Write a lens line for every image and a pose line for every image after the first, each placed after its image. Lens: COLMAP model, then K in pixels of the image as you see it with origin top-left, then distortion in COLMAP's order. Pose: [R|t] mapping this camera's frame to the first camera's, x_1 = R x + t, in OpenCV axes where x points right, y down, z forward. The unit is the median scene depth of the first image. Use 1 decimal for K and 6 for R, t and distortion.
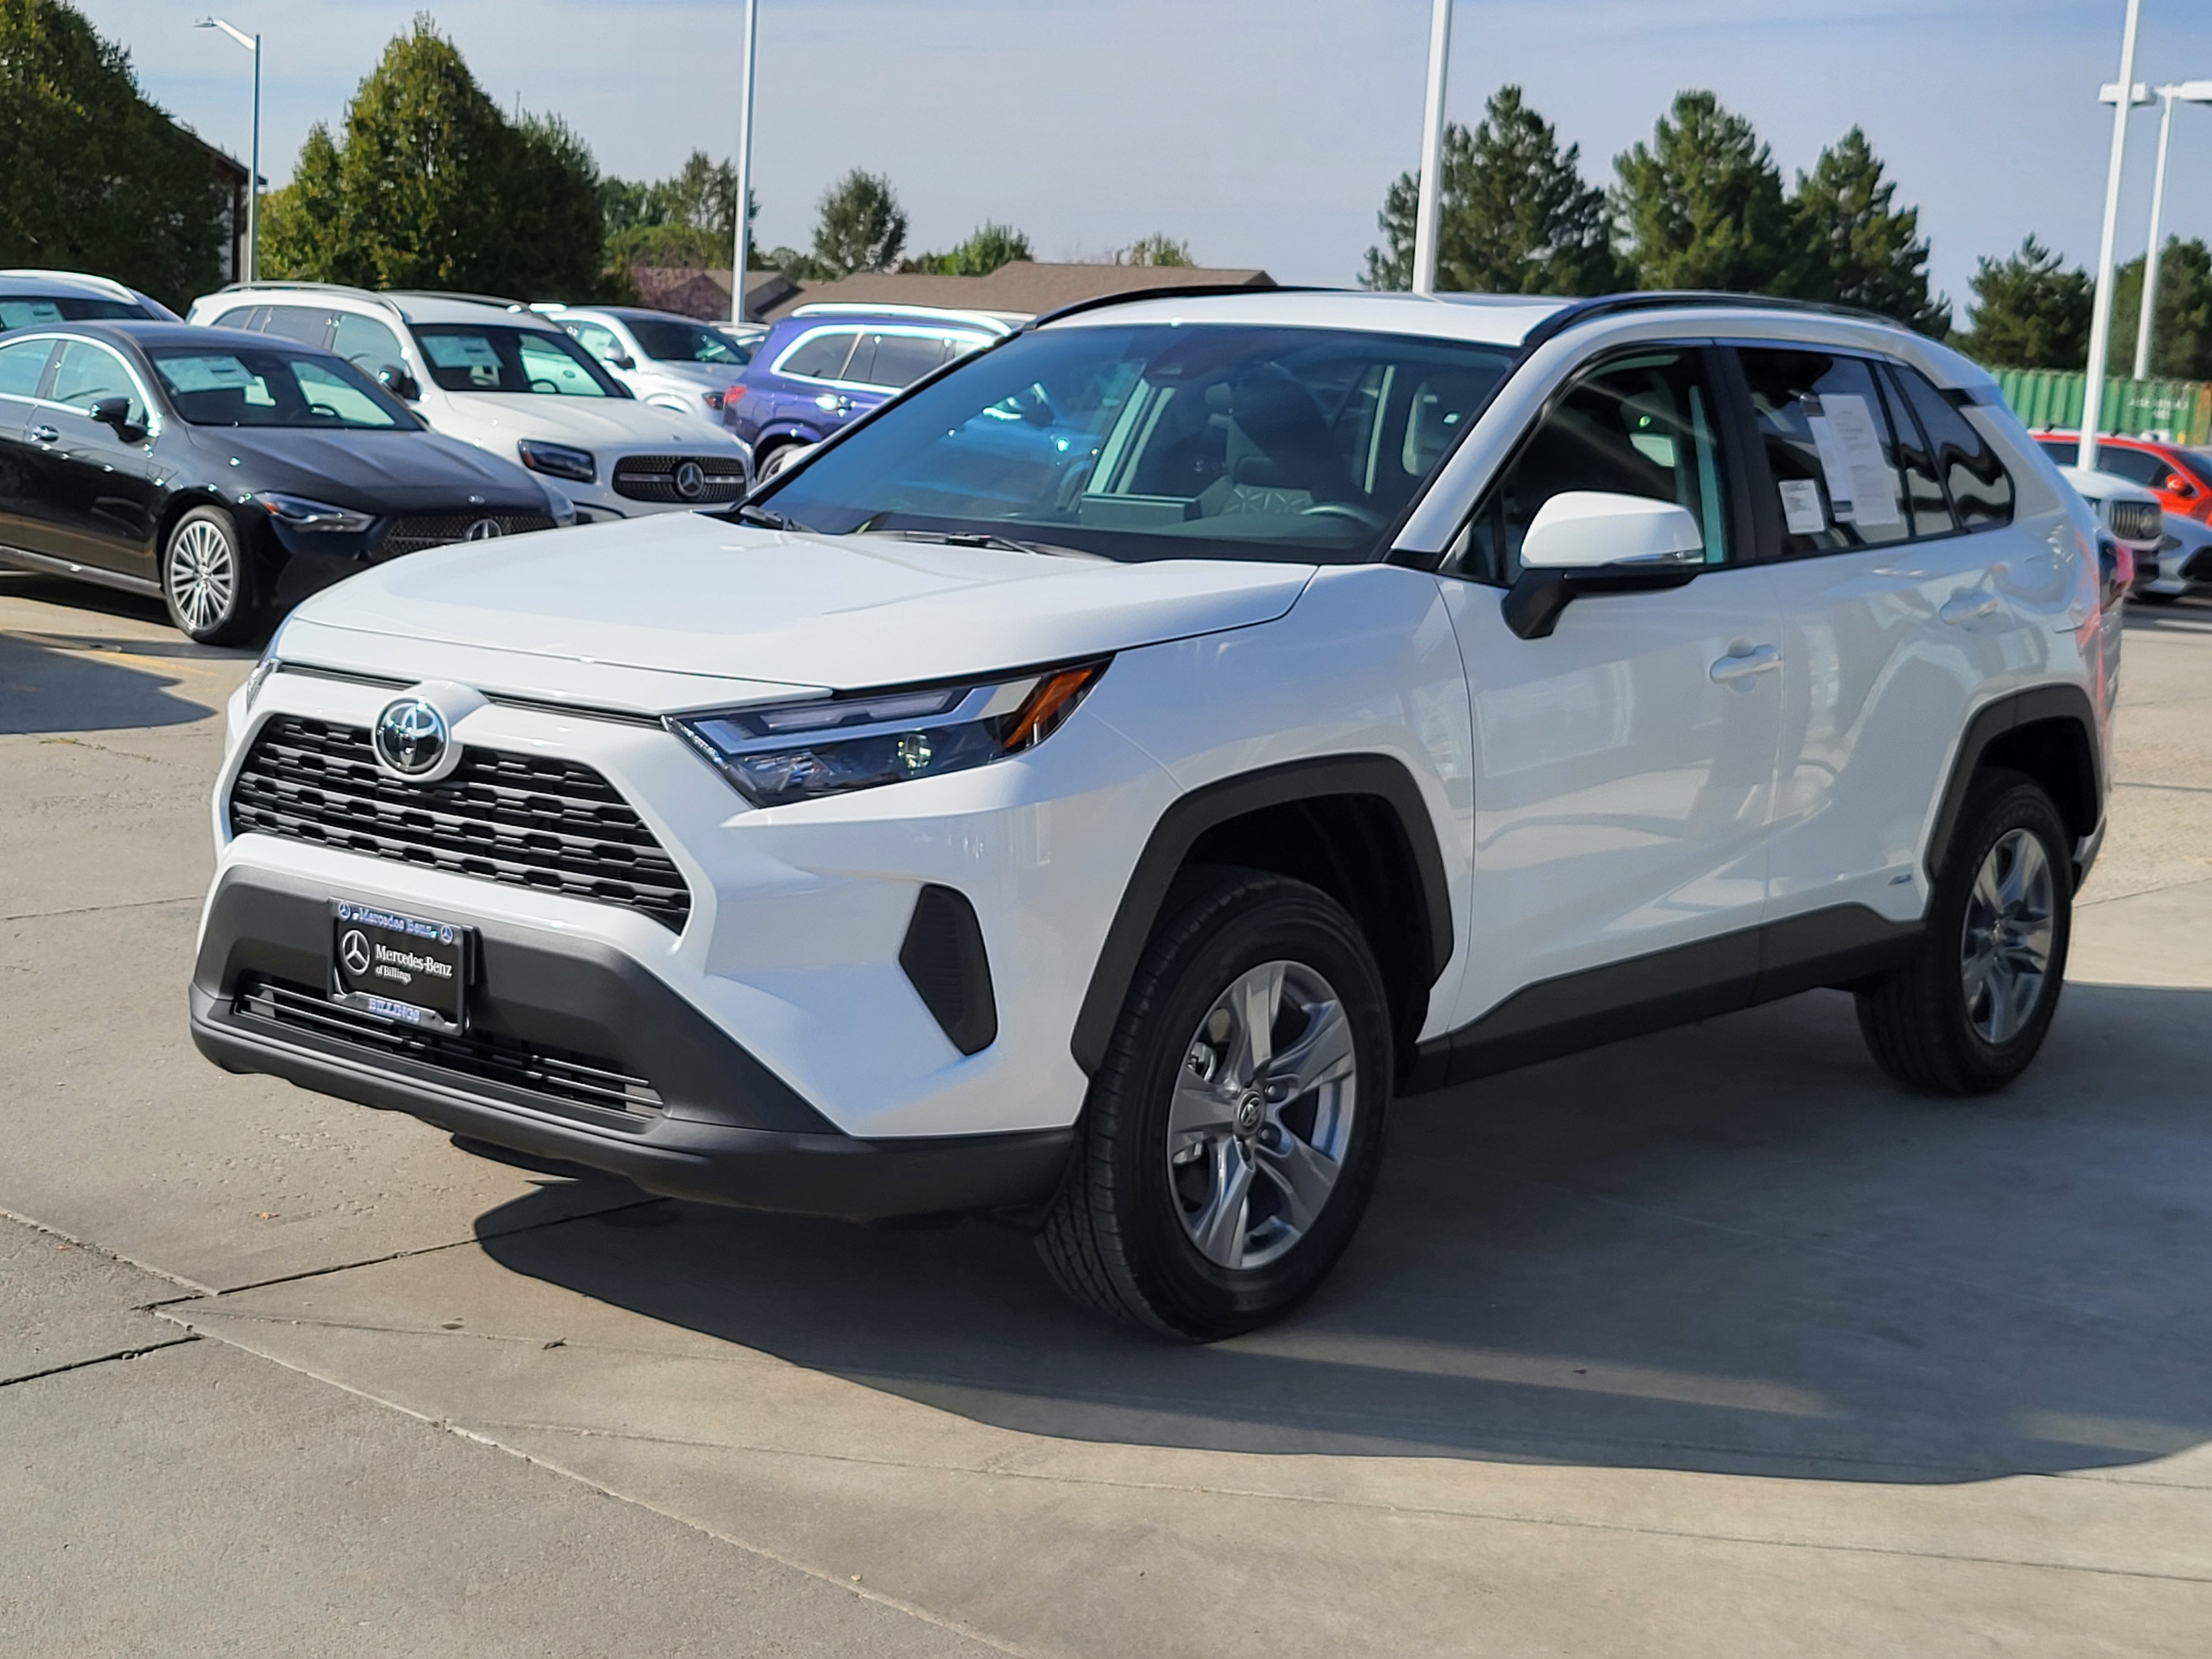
lens RADIAL K [[3085.4, 0, 1106.0], [0, 3085.4, 829.5], [0, 0, 1]] dist [0.018183, 0.010982]
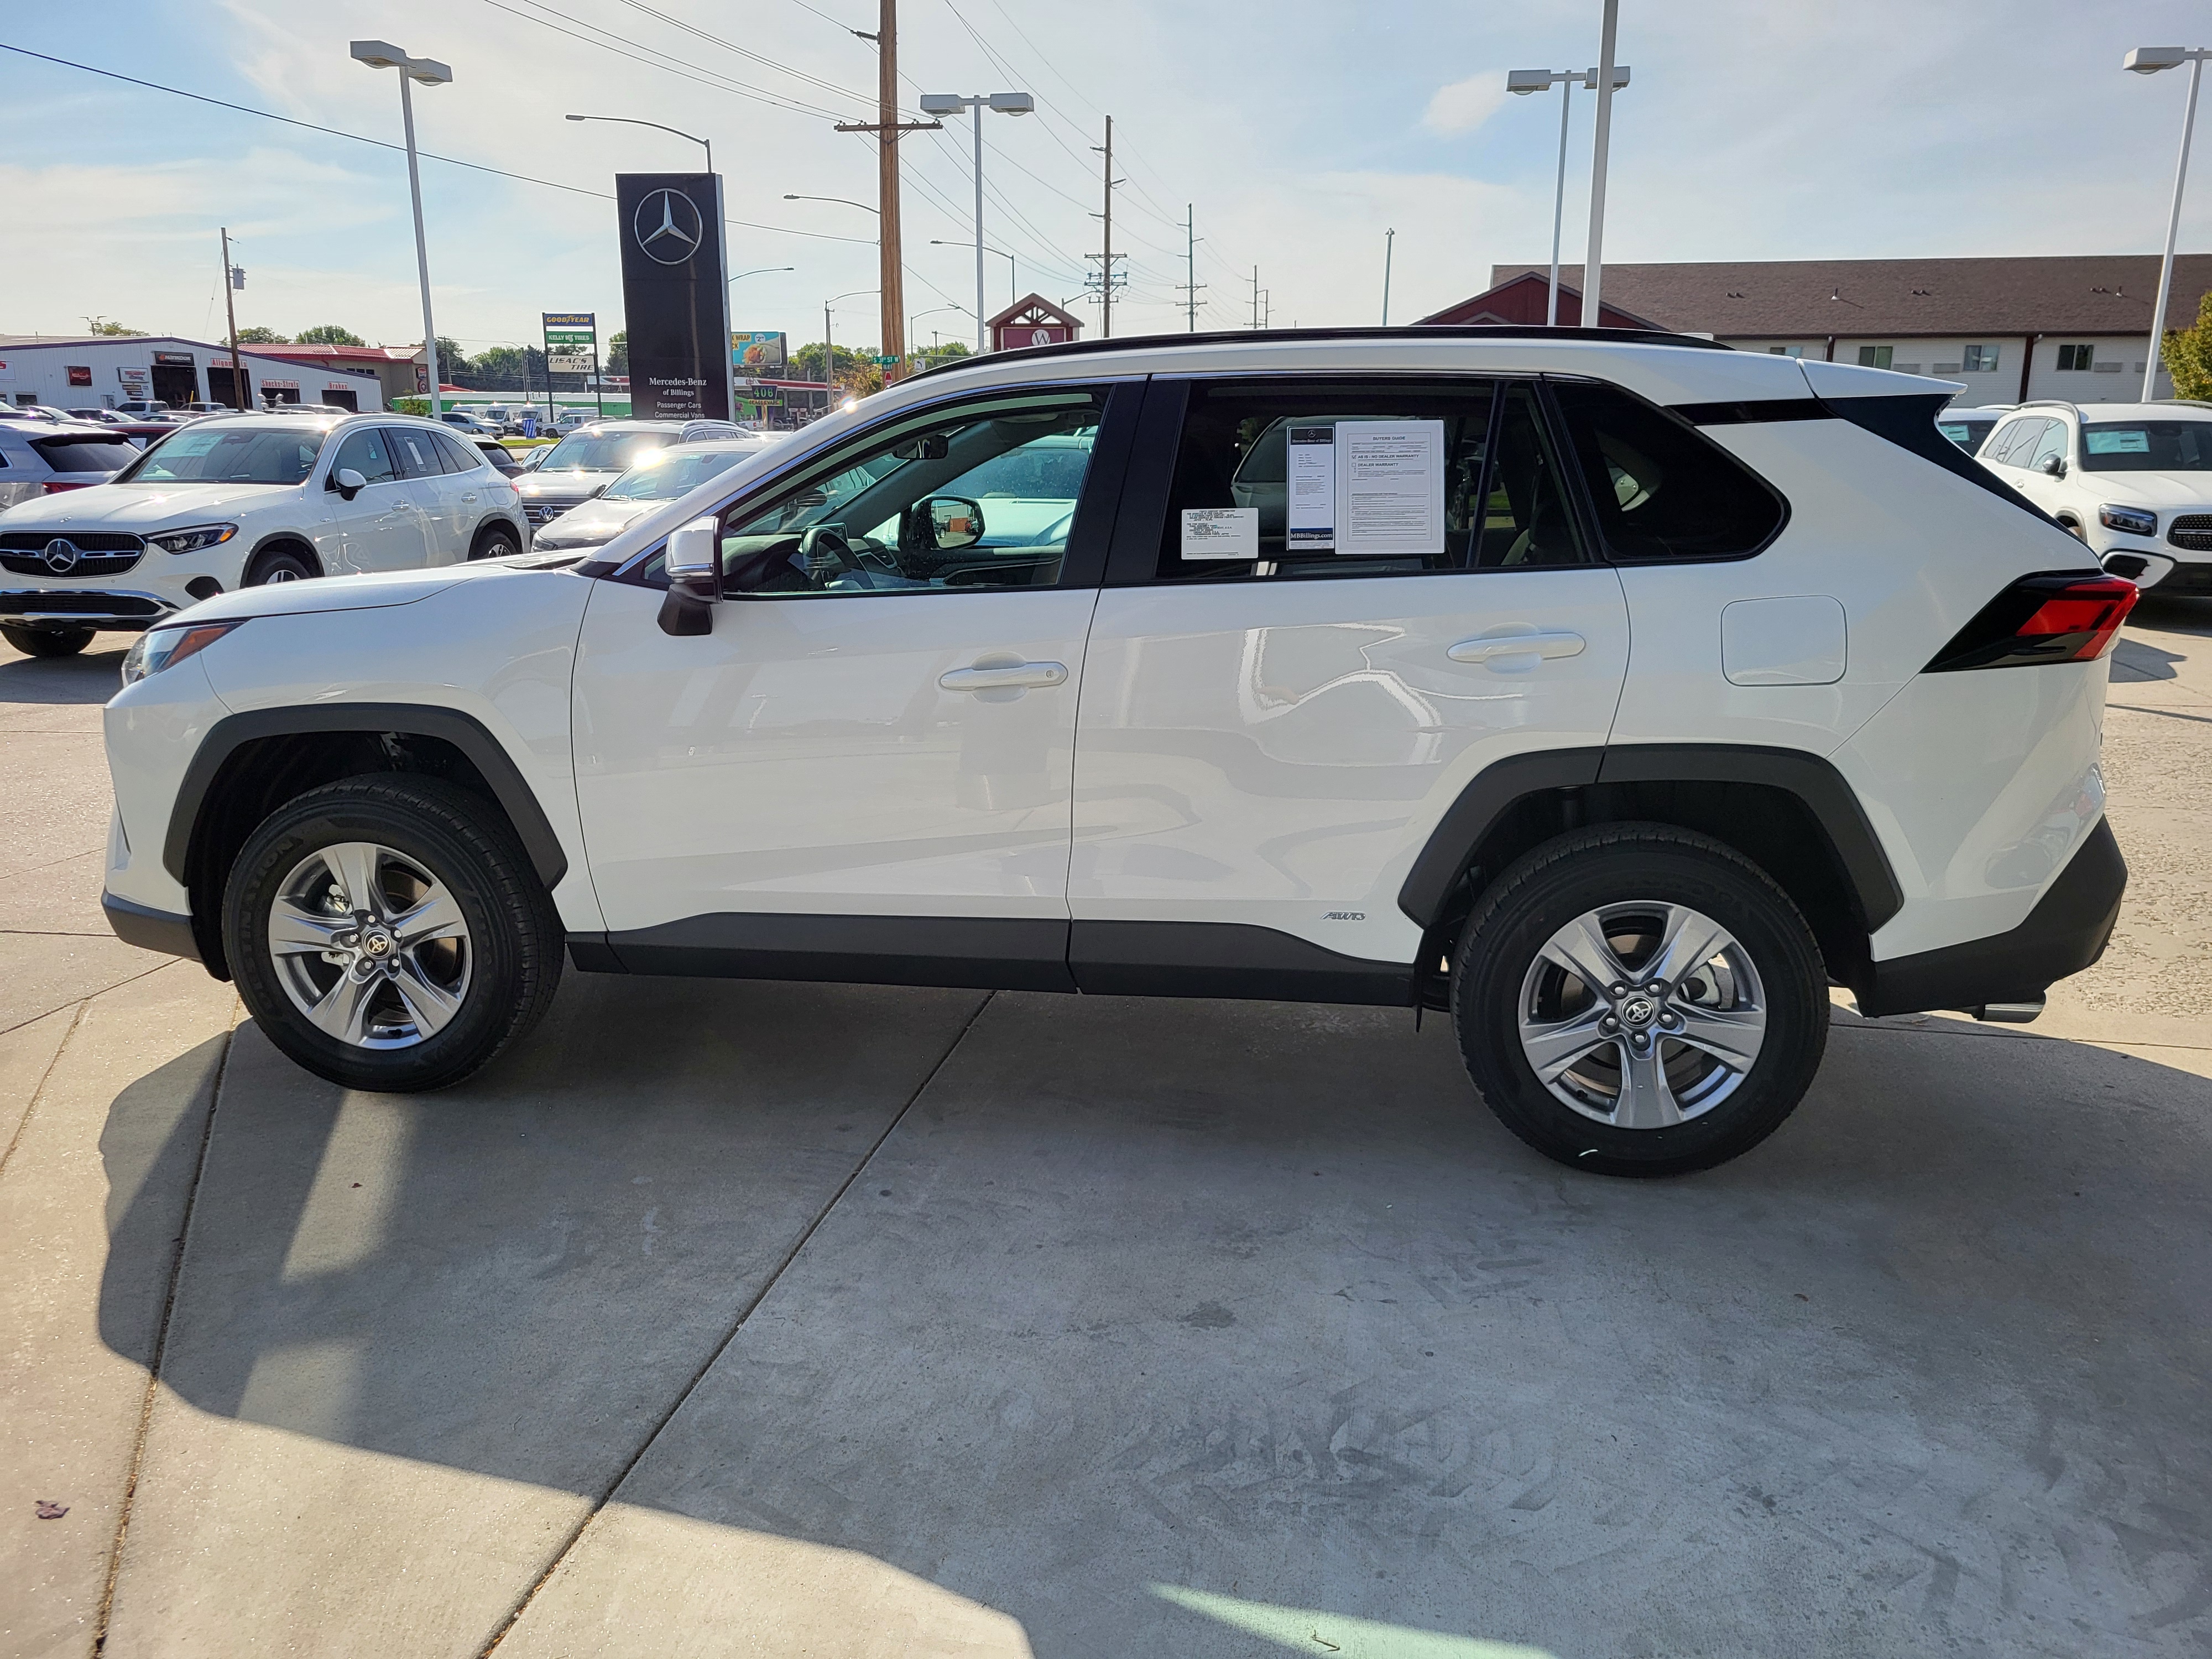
lens RADIAL K [[1695.4, 0, 1106.6], [0, 1695.4, 802.8], [0, 0, 1]] dist [0.019220, 0.004359]
pose [[0.528977, 0.132581, -0.838216, 0.888050], [-0.099832, 0.990585, 0.093680, -0.083080], [0.842744, 0.034127, 0.537232, 0.856514]]
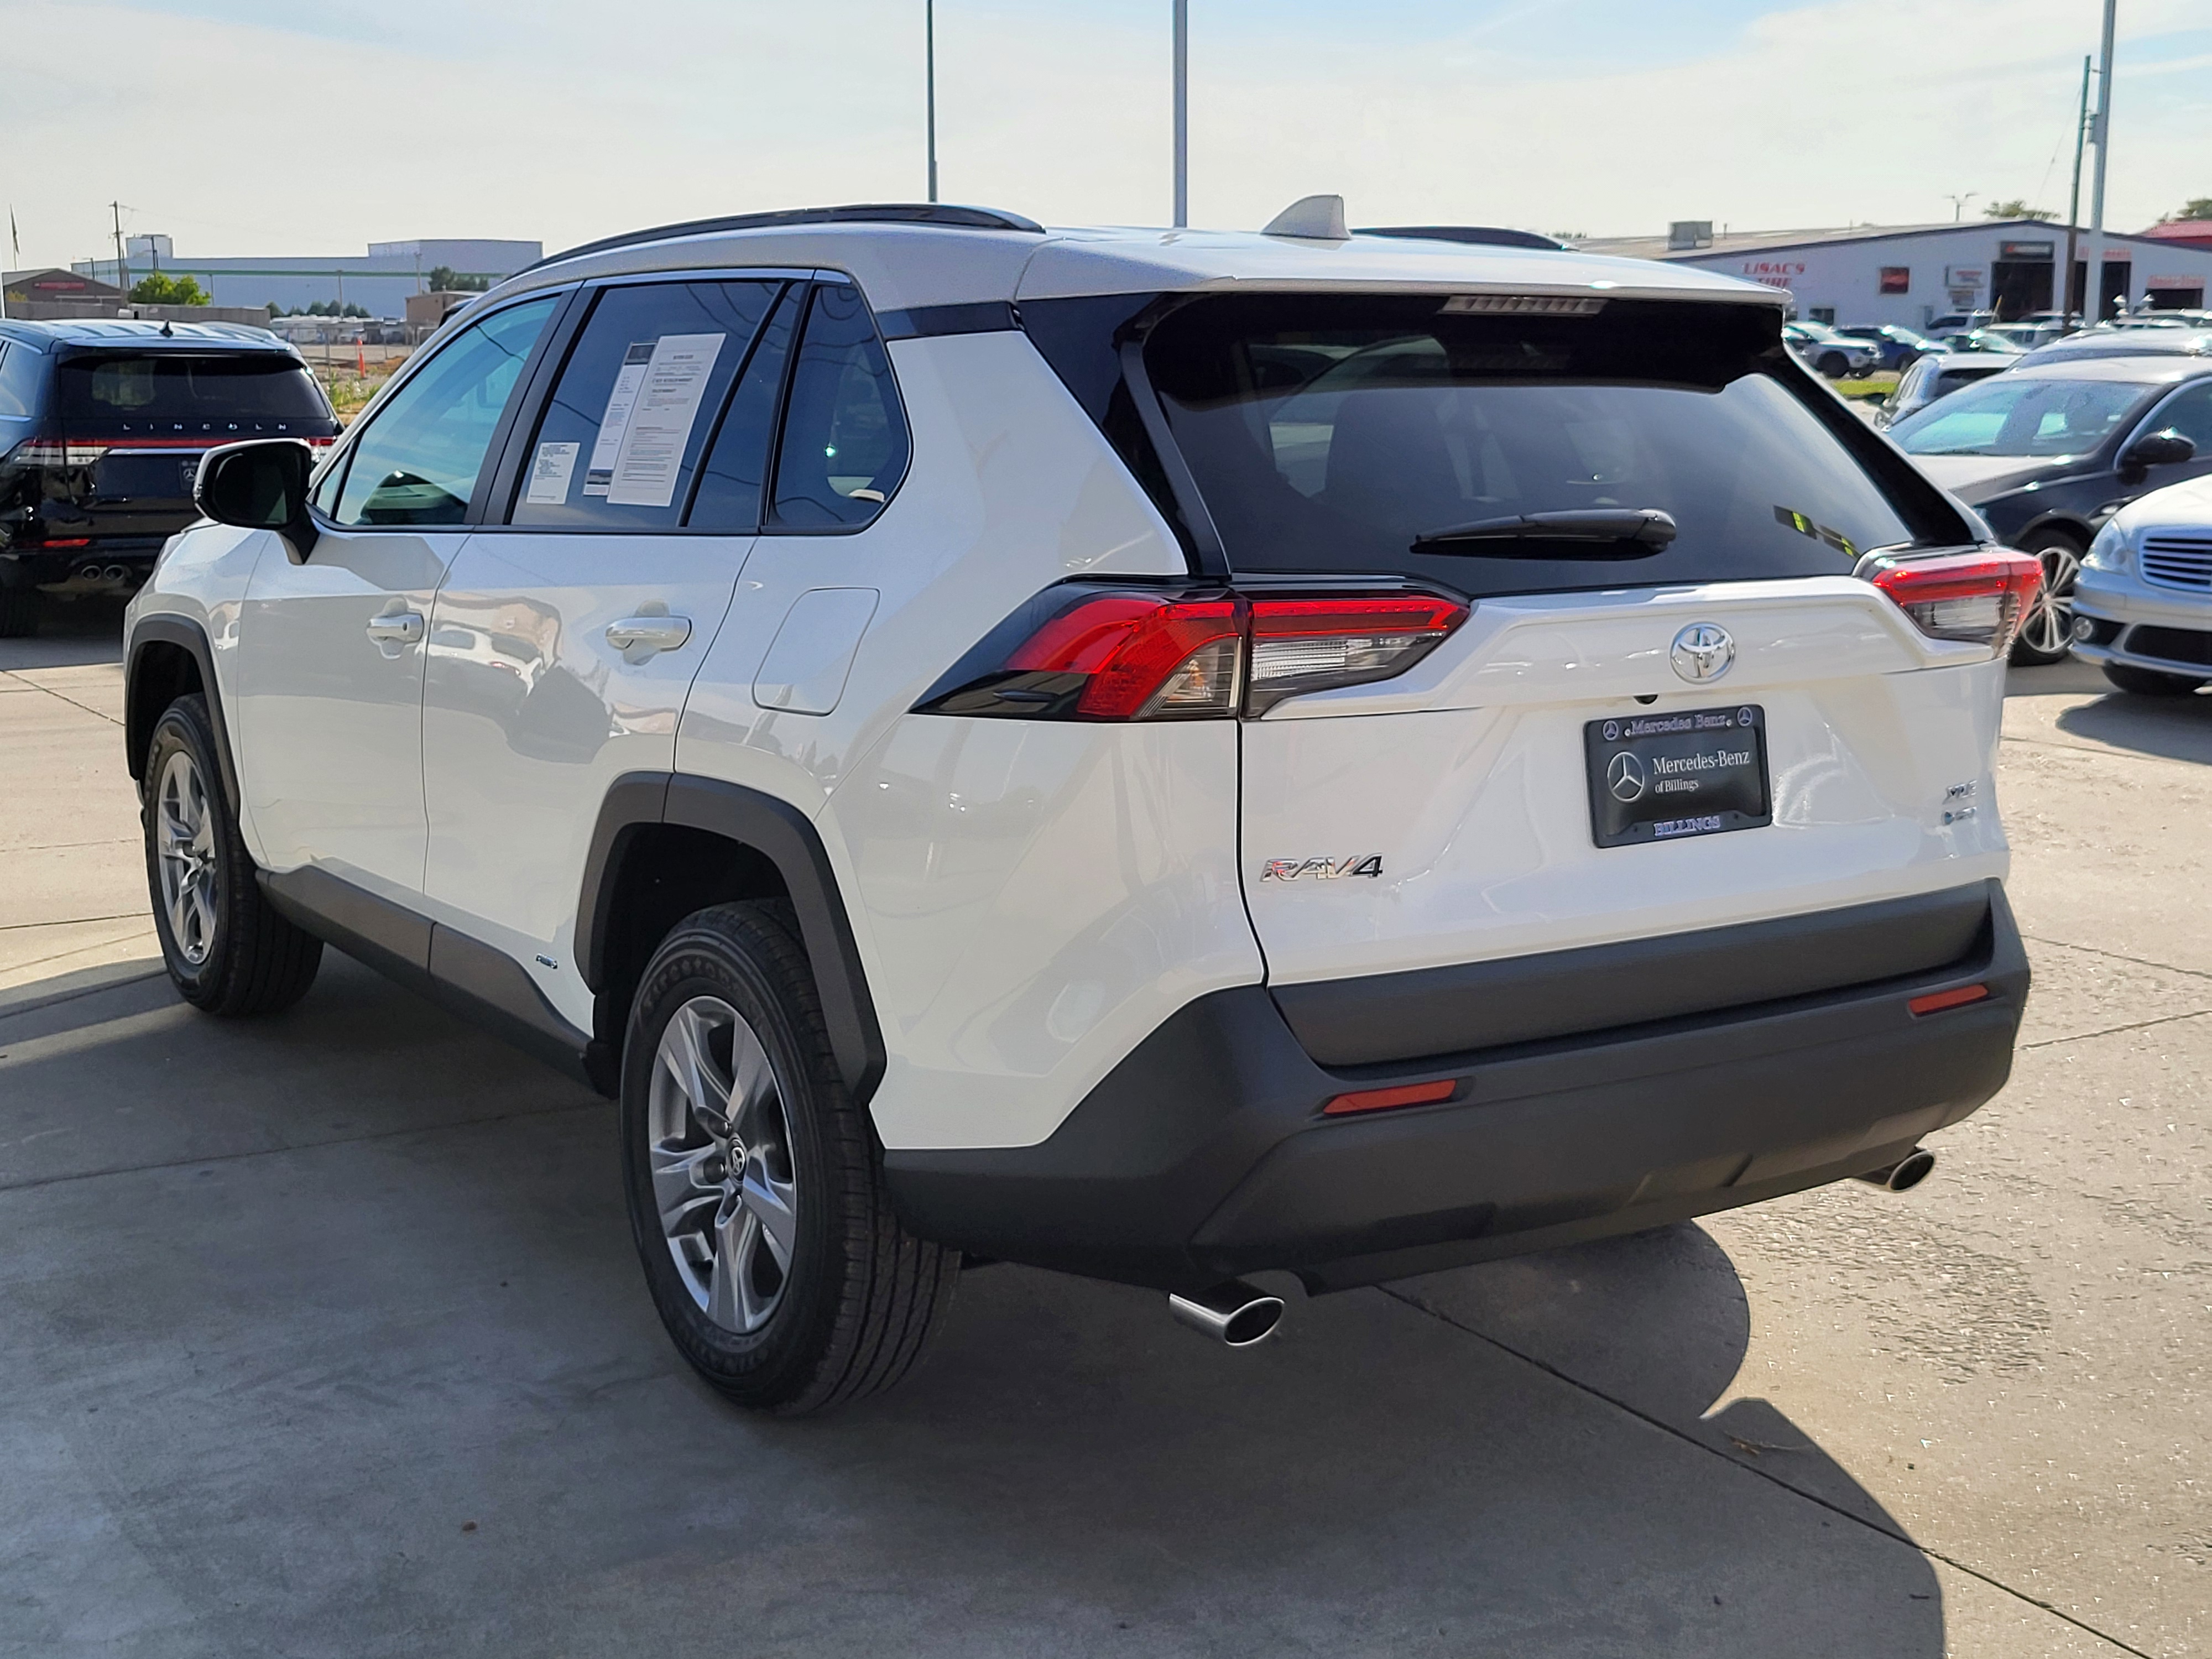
lens RADIAL K [[2732.8, 0, 1106.0], [0, 2732.8, 829.5], [0, 0, 1]] dist [0.032032, 0.035203]
pose [[-0.282782, 0.114698, -0.952302, 1.153589], [-0.153694, 0.974578, 0.163020, -0.198271], [0.946791, 0.192462, -0.257965, 1.735298]]
